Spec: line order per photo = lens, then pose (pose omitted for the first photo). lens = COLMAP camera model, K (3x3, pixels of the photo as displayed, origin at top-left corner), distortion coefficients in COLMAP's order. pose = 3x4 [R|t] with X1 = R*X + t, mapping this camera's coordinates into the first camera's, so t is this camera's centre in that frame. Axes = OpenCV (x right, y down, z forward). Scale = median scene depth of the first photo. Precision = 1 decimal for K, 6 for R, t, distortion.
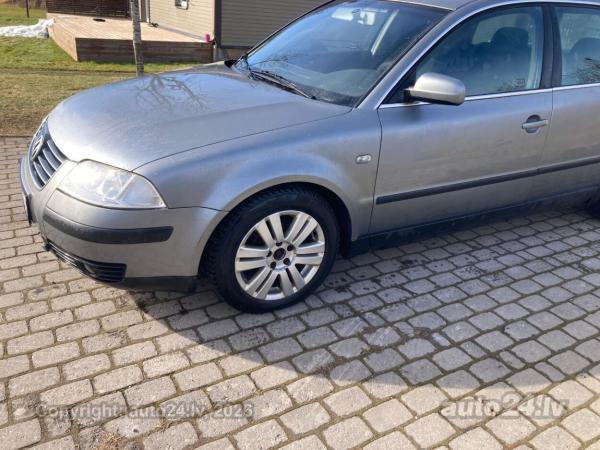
lens RADIAL K [[498.8, 0, 300.0], [0, 498.8, 225.0], [0, 0, 1]] dist [0.031526, -0.001485]
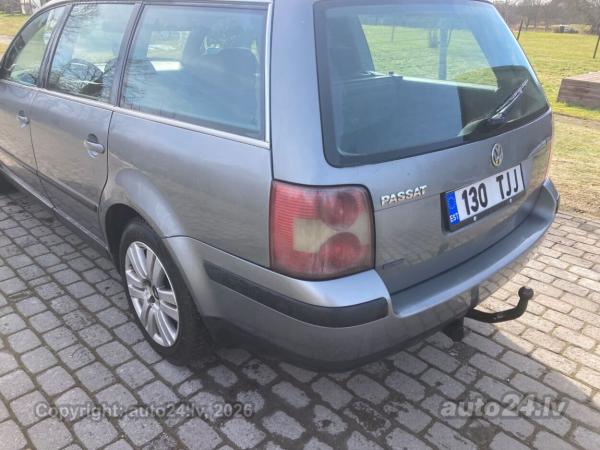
lens RADIAL K [[498.8, 0, 300.0], [0, 498.8, 225.0], [0, 0, 1]] dist [0.031526, -0.001485]
pose [[0.256825, 0.333413, -0.907125, 1.383348], [-0.415358, 0.885582, 0.207899, -0.392776], [0.872650, 0.323388, 0.365925, 1.019846]]
